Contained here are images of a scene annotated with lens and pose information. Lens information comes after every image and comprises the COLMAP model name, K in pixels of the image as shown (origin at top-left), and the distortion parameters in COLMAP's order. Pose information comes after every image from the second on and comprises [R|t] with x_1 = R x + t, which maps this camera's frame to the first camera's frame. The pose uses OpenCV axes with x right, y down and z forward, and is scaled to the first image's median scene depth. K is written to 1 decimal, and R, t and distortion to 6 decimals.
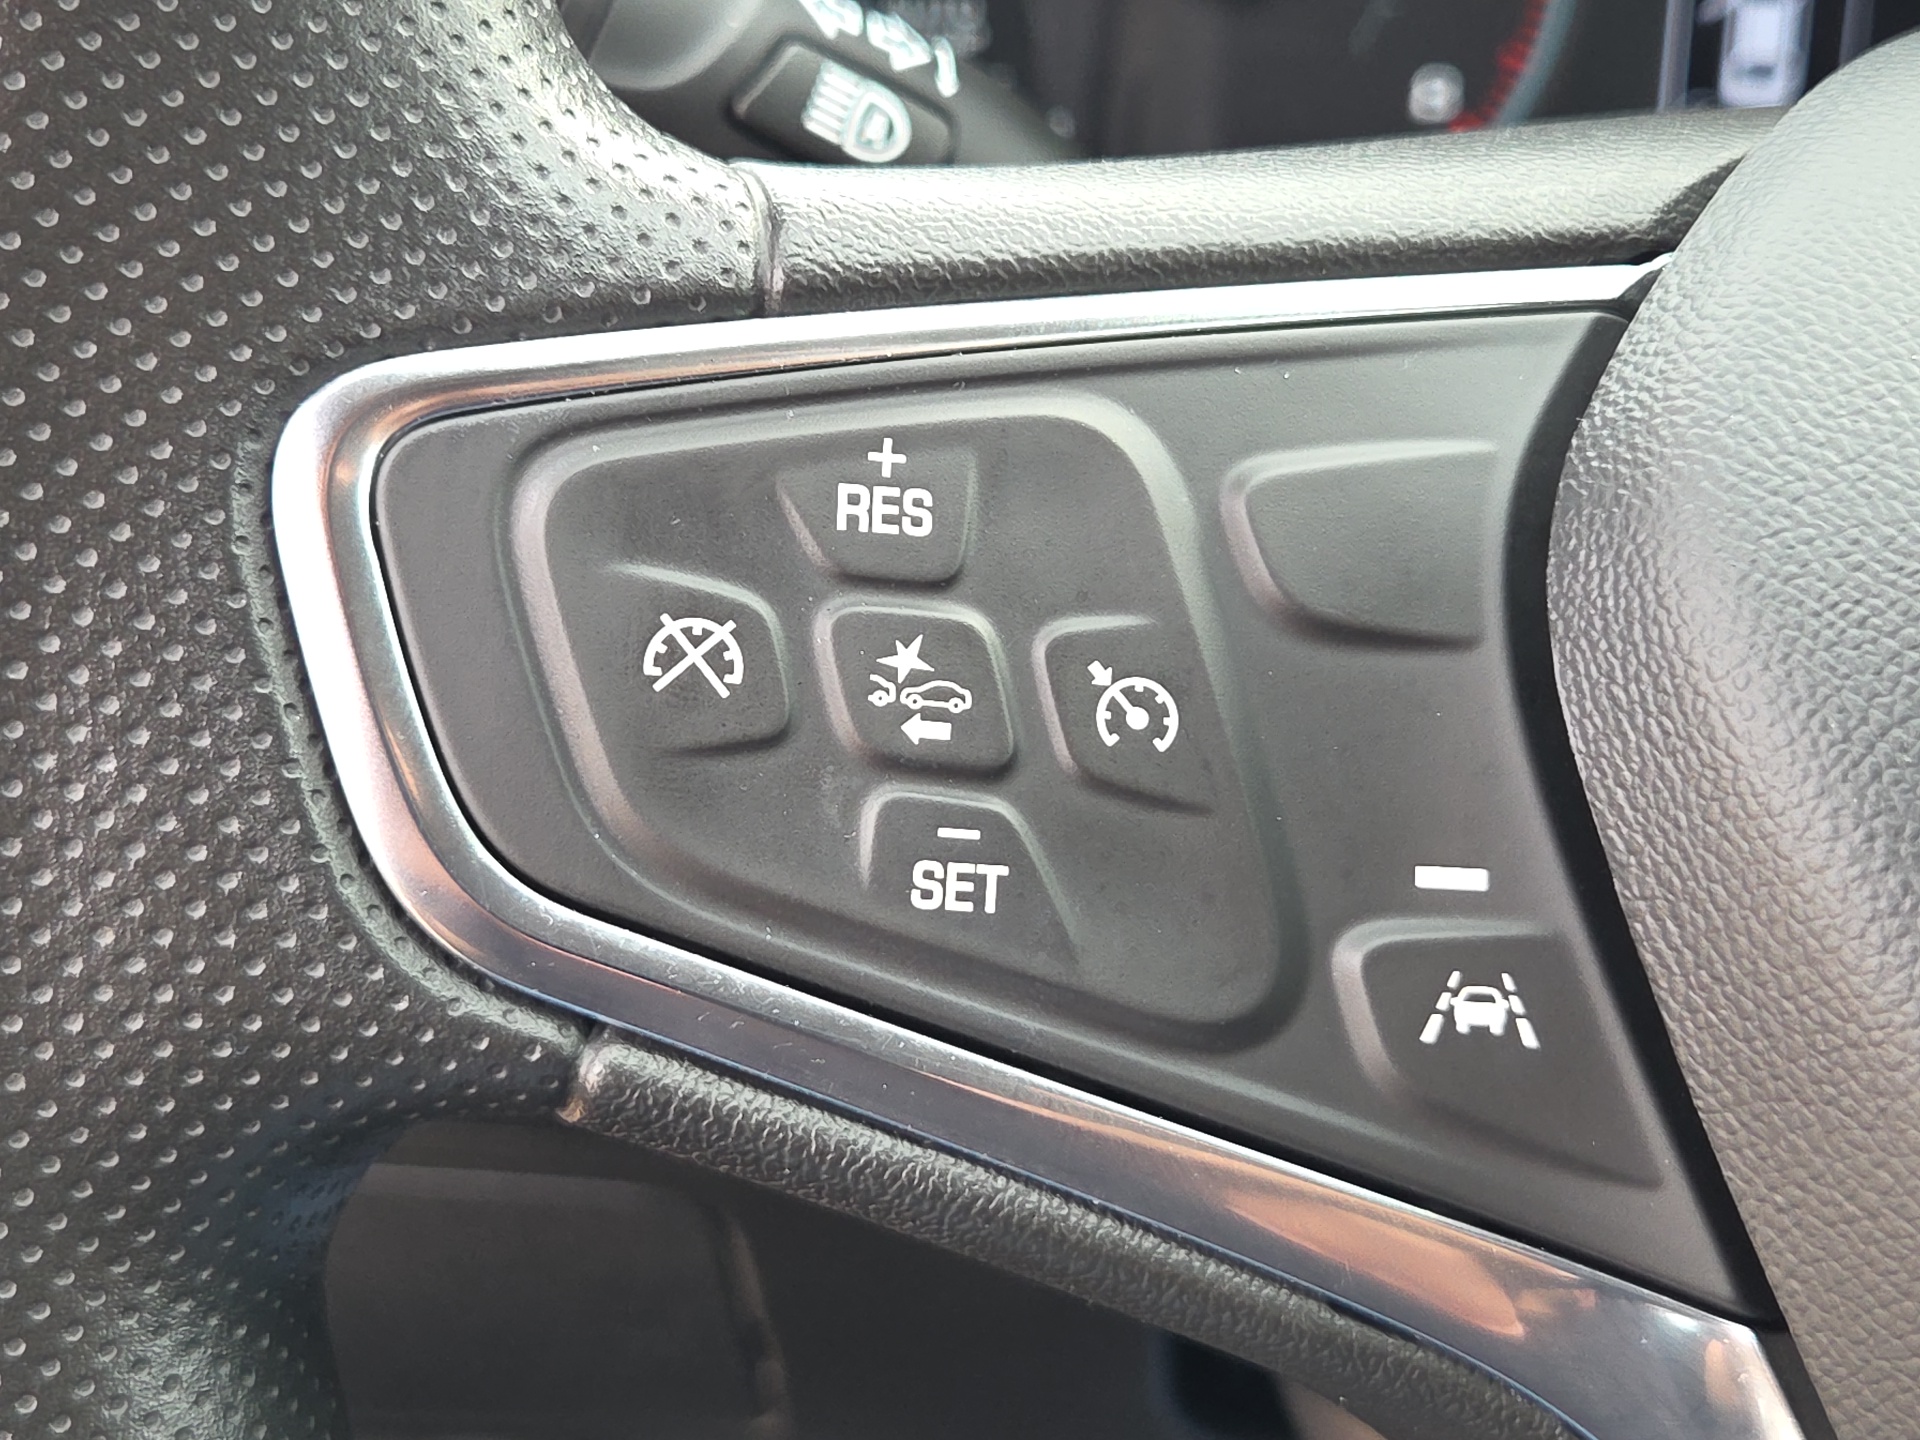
lens RADIAL K [[3116.2, 0, 973.9], [0, 3116.2, 704.2], [0, 0, 1]] dist [0.073738, 0.000000]
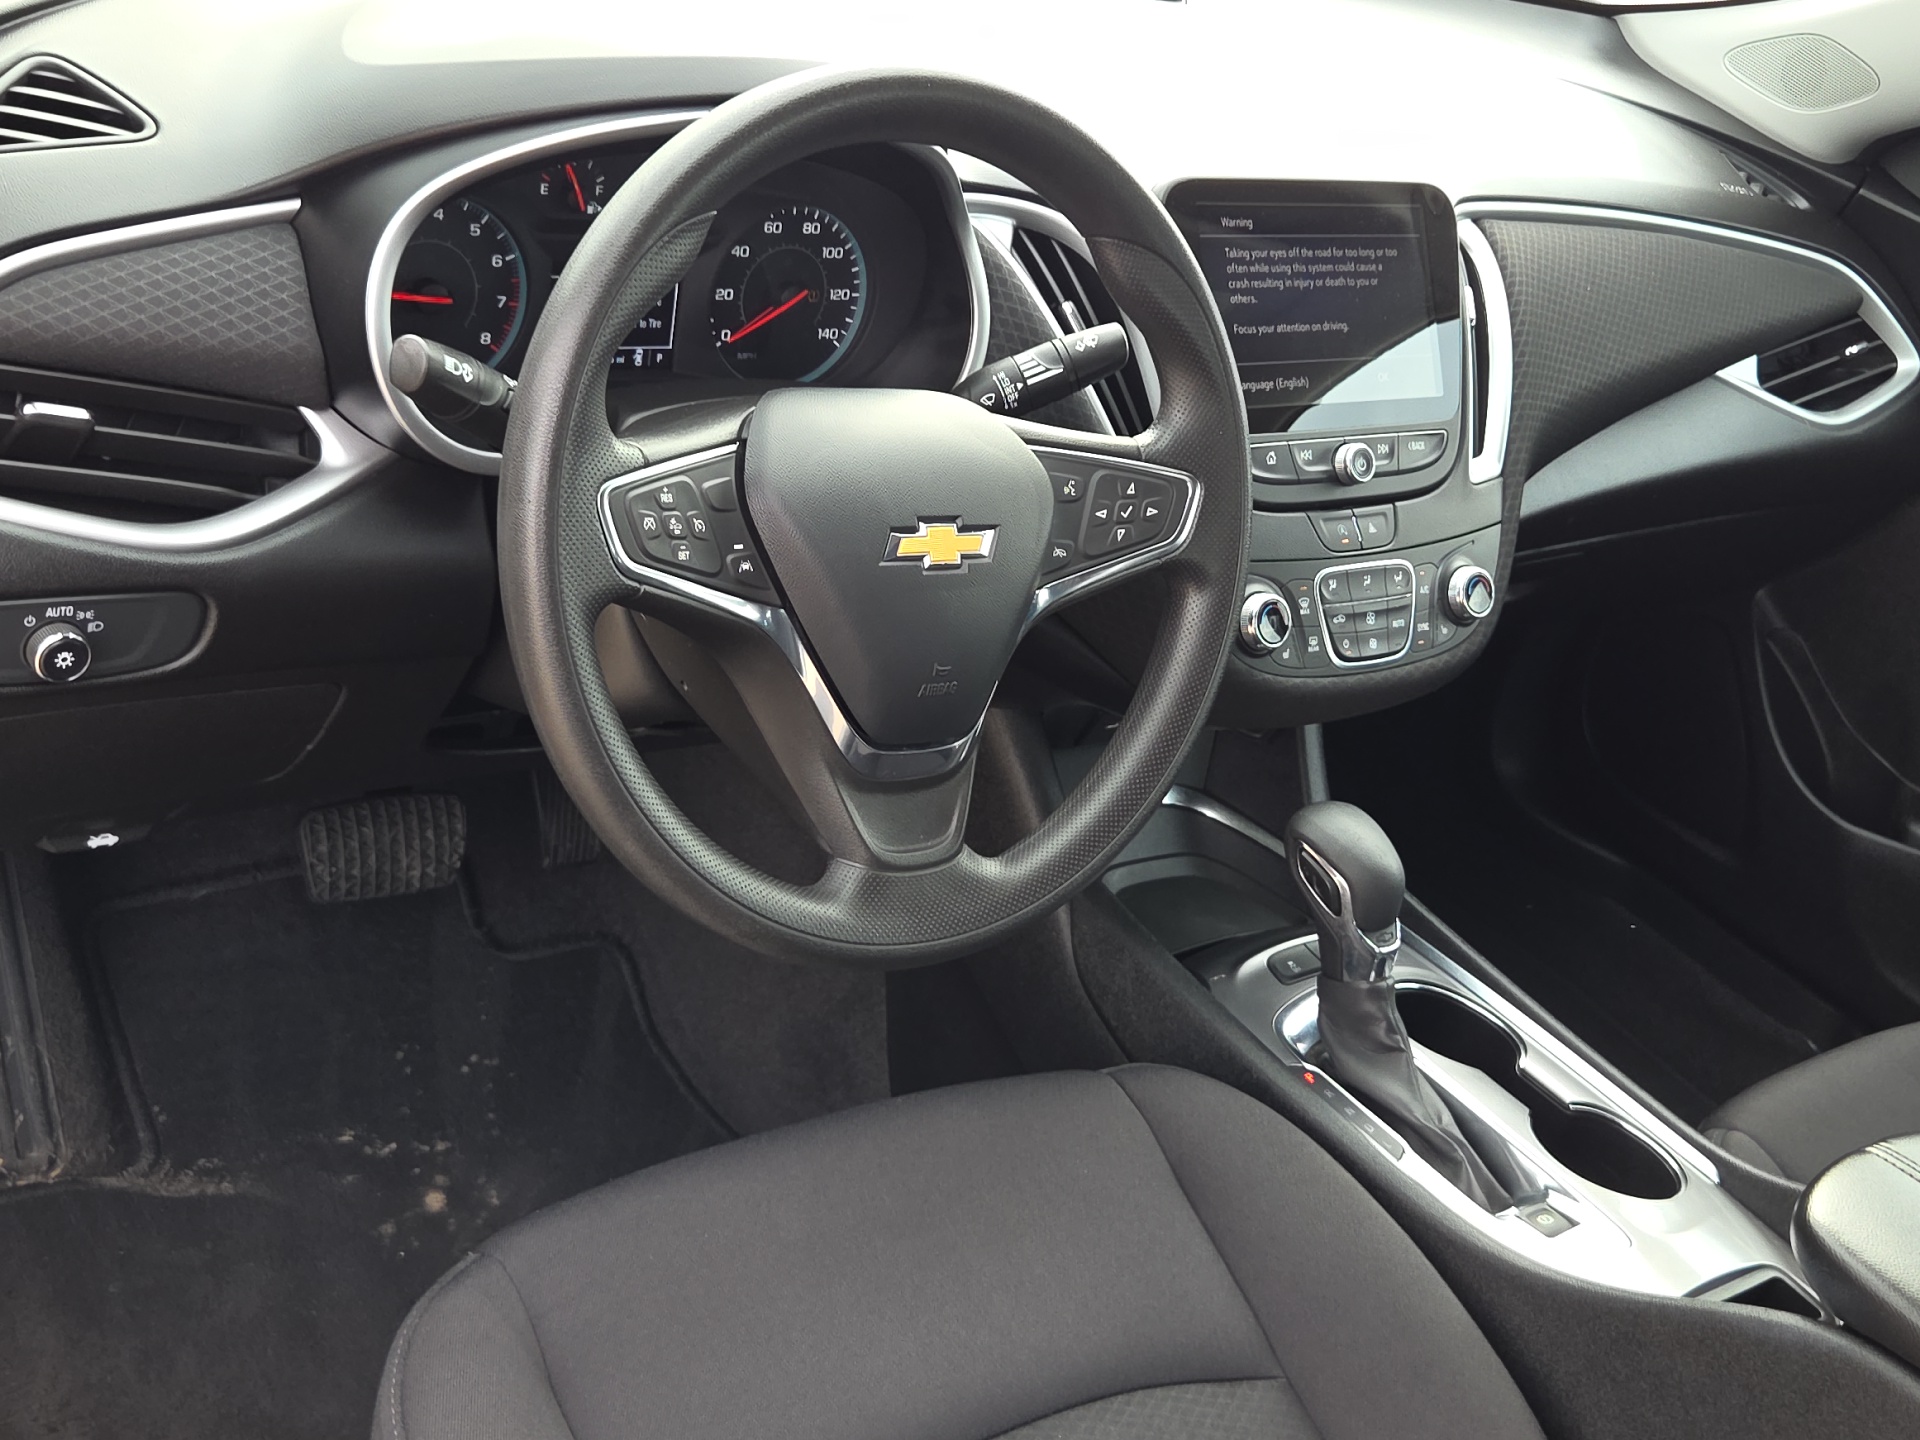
lens RADIAL K [[2258.7, 0, 965.5], [0, 2258.7, 679.7], [0, 0, 1]] dist [0.064646, 0.000000]
pose [[0.737859, -0.147249, 0.658697, -2.689799], [0.086047, 0.988471, 0.124580, -0.219921], [-0.669447, -0.035243, 0.742023, -2.868757]]
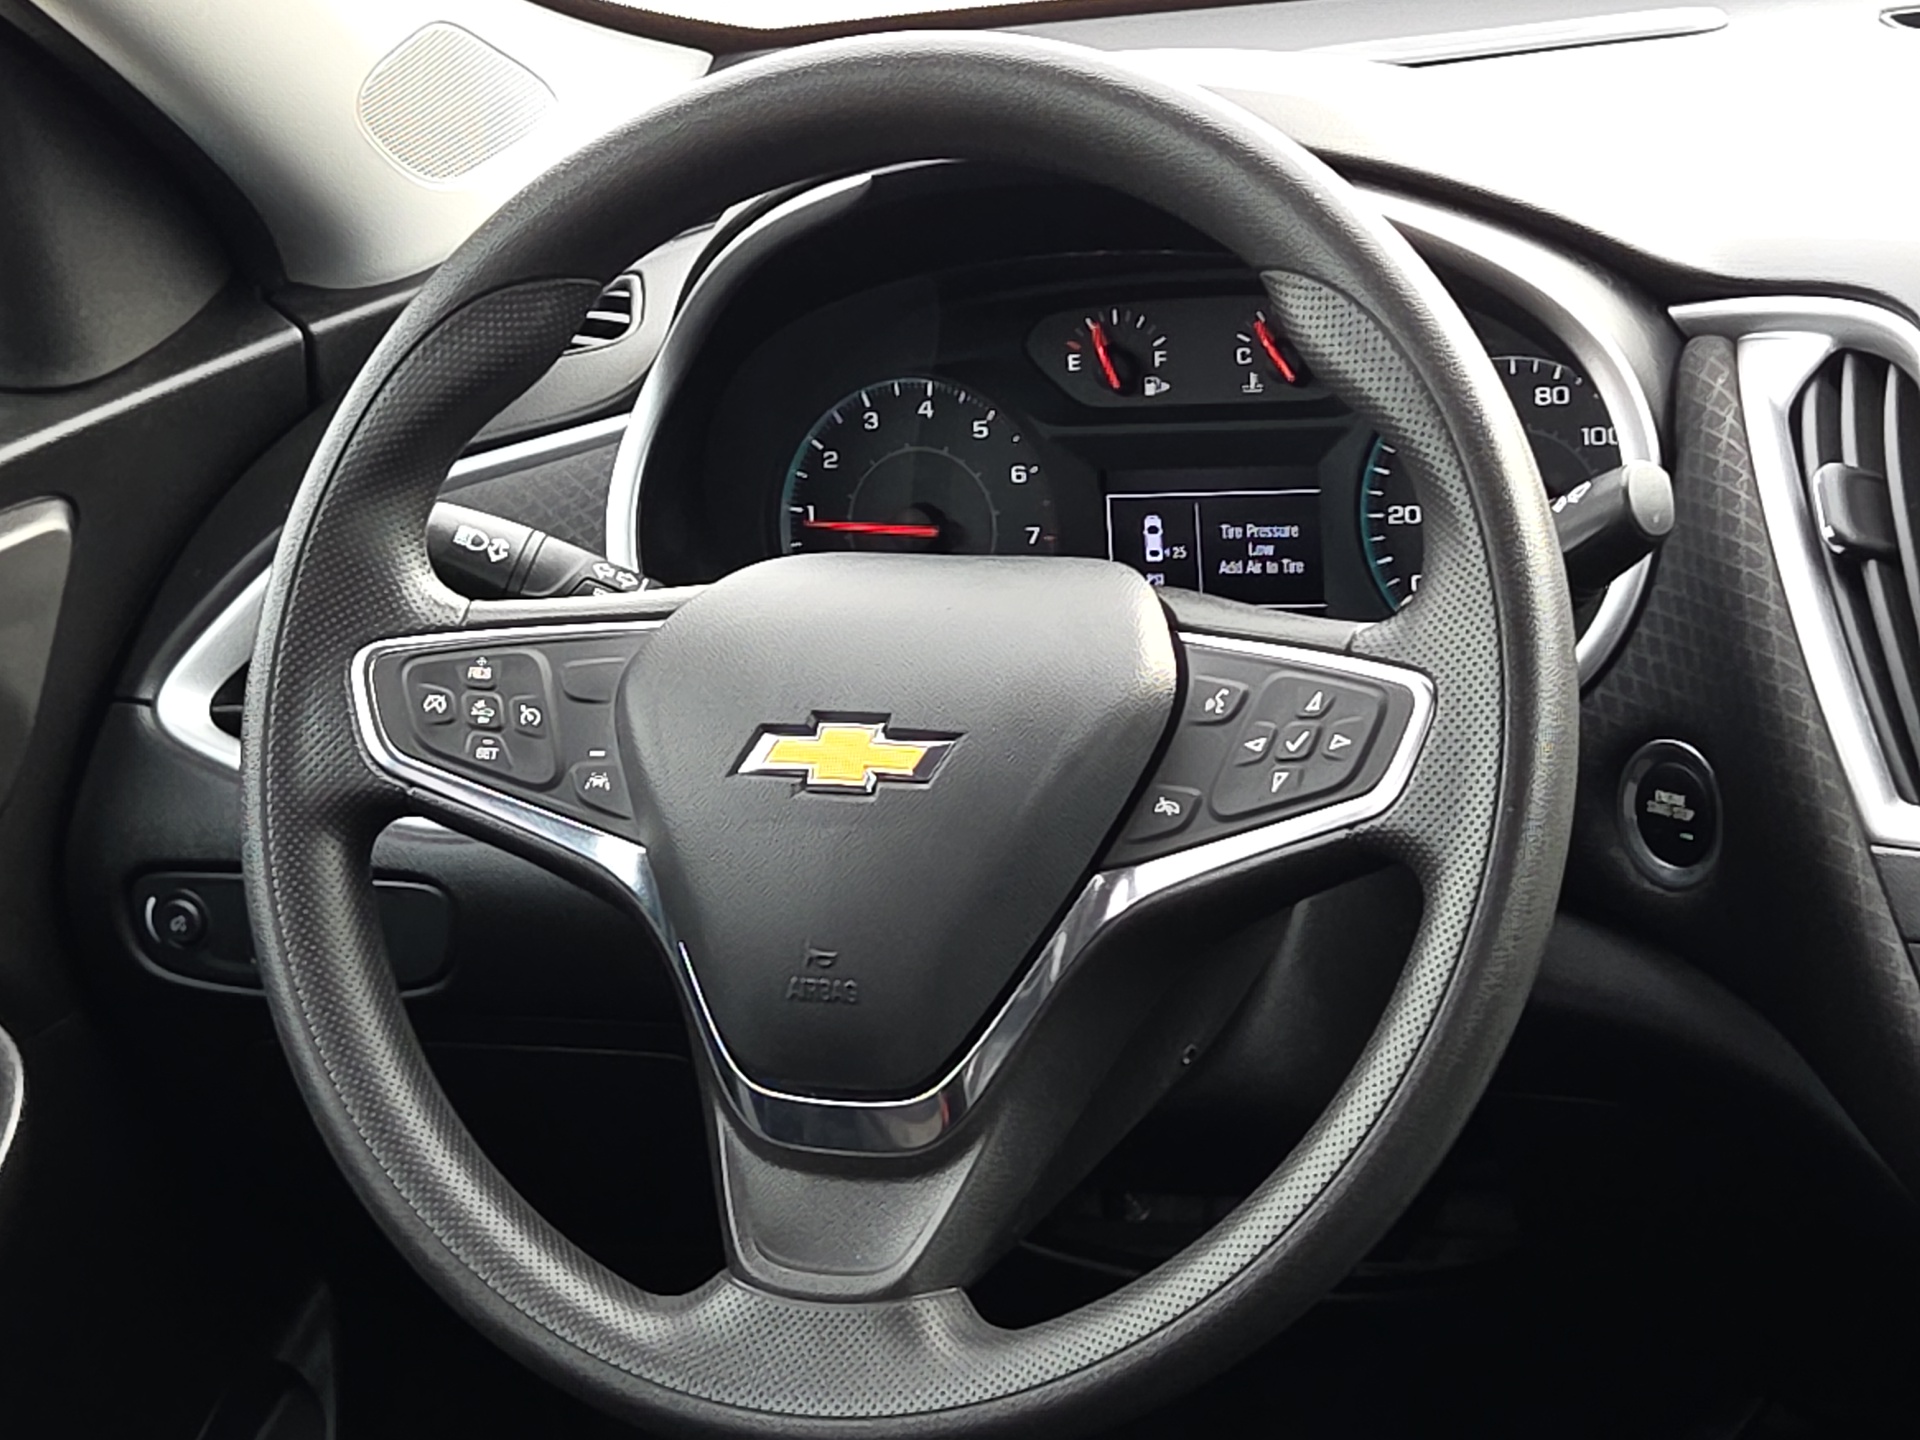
lens RADIAL K [[4506.1, 0, 960.6], [0, 4506.1, 715.5], [0, 0, 1]] dist [0.145351, 0.000000]
pose [[0.939885, -0.028074, -0.340334, 2.861978], [-0.042392, 0.979314, -0.197855, 1.267638], [0.338849, 0.200388, 0.919253, -4.783814]]
